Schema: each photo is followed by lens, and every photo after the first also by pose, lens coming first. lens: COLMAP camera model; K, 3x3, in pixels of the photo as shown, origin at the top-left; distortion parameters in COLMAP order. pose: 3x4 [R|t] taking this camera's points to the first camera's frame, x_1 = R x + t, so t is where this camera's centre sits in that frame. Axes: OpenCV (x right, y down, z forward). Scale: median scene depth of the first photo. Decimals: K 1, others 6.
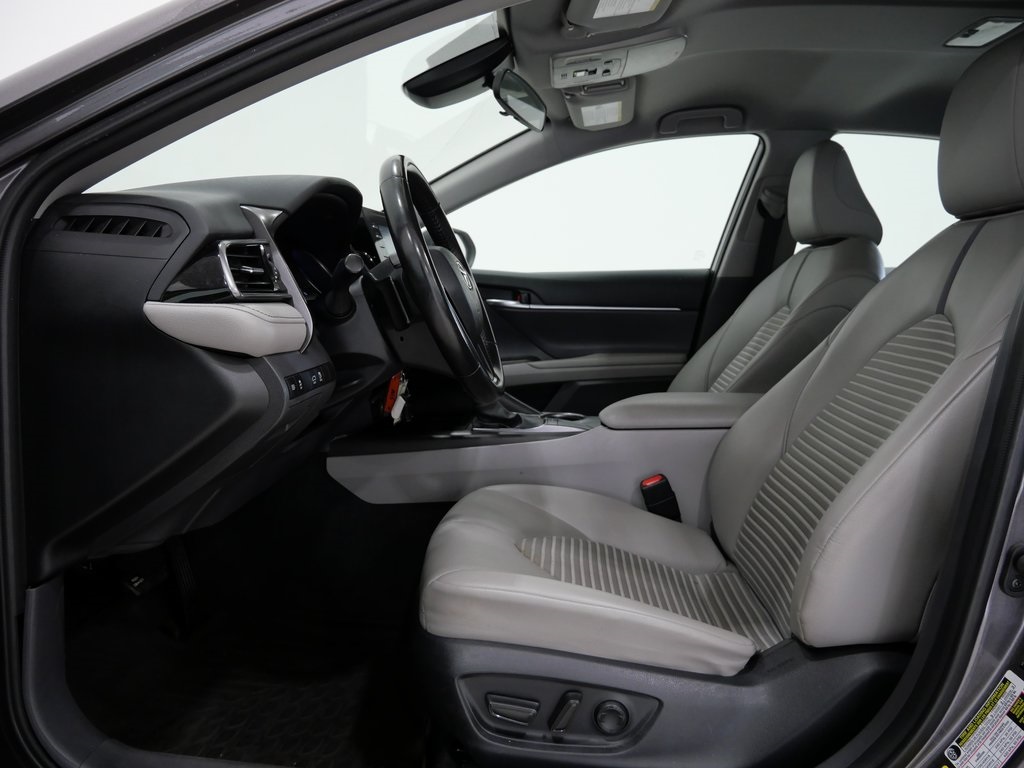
lens RADIAL K [[772.7, 0, 509.9], [0, 772.7, 382.4], [0, 0, 1]] dist [-0.036781, 0.000335]
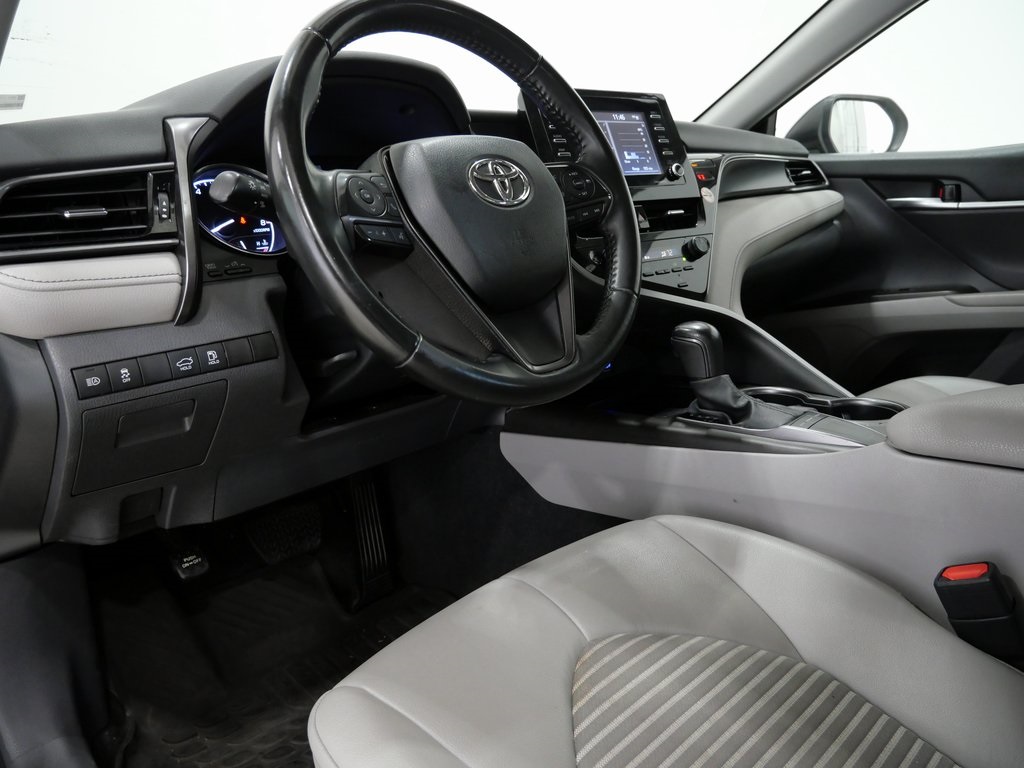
lens RADIAL K [[772.7, 0, 512.9], [0, 772.7, 380.4], [0, 0, 1]] dist [-0.036781, 0.000335]
pose [[0.738529, 0.091133, -0.668034, 0.209109], [-0.007341, 0.991851, 0.127192, -0.038632], [0.674181, -0.089031, 0.733180, 0.337786]]
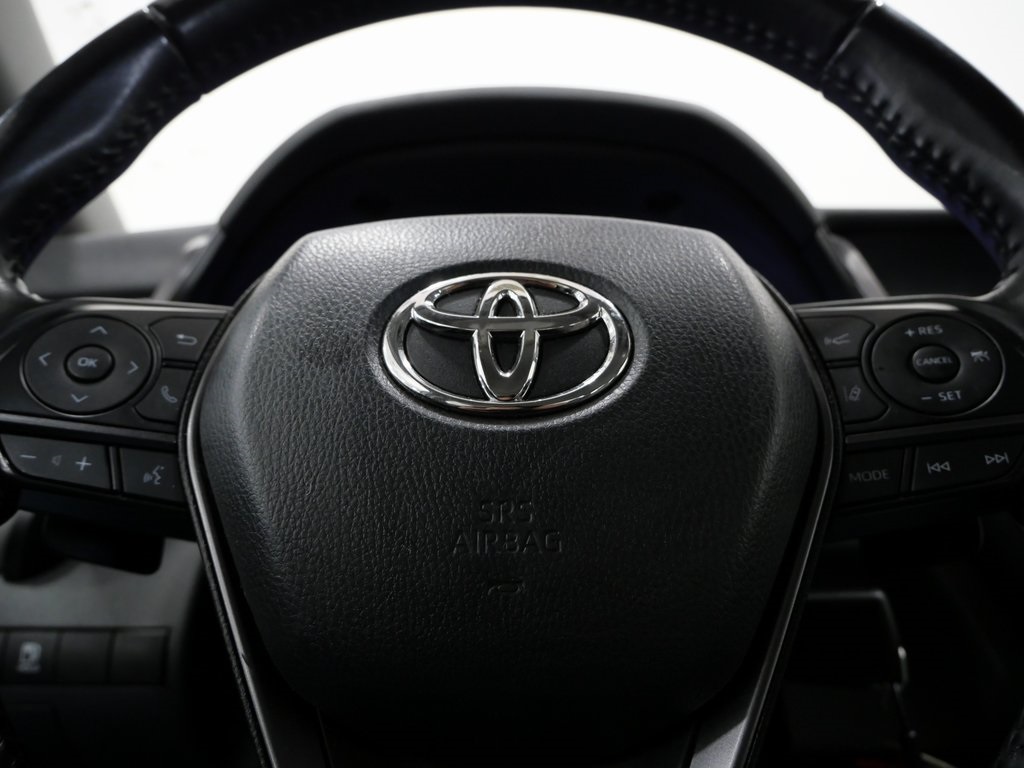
lens RADIAL K [[818.1, 0, 510.6], [0, 818.1, 383.7], [0, 0, 1]] dist [-0.062827, -0.000241]
pose [[0.032330, -0.028536, -0.999070, 0.078148], [-0.127196, 0.991347, -0.032432, -0.073780], [0.991351, 0.128126, 0.028420, 0.596170]]
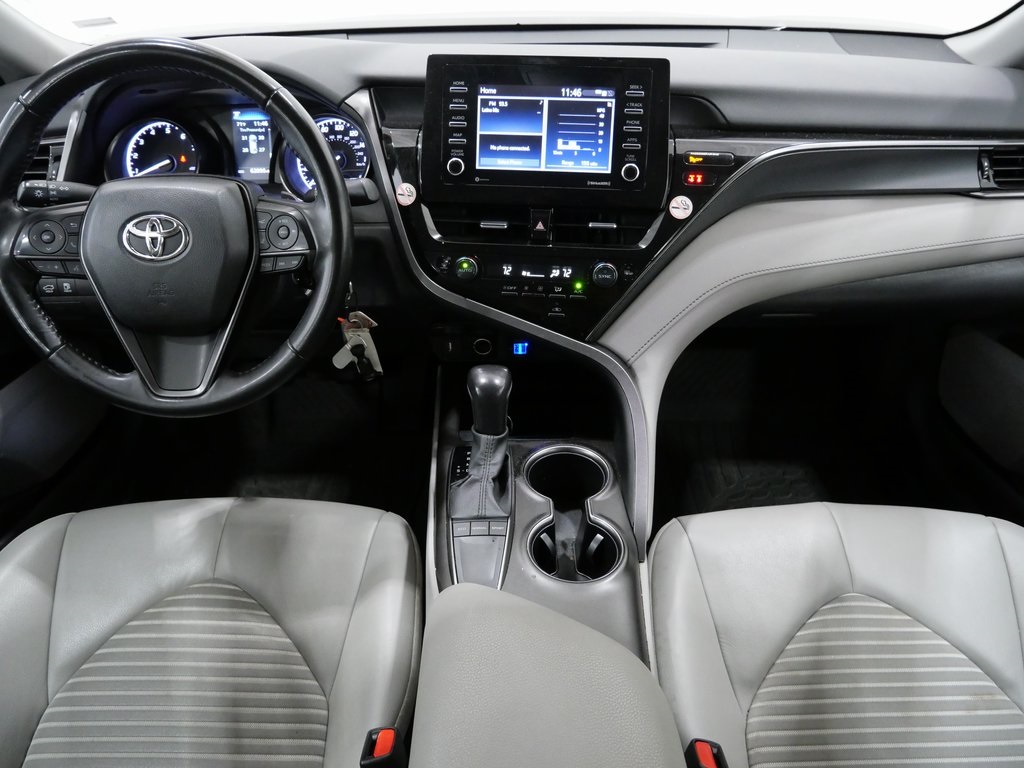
lens RADIAL K [[772.7, 0, 506.5], [0, 772.7, 386.0], [0, 0, 1]] dist [-0.036781, 0.000335]
pose [[0.041952, 0.549762, -0.834267, 0.353407], [-0.108516, 0.832570, 0.543187, -0.258812], [0.993209, 0.067744, 0.094586, 0.749870]]
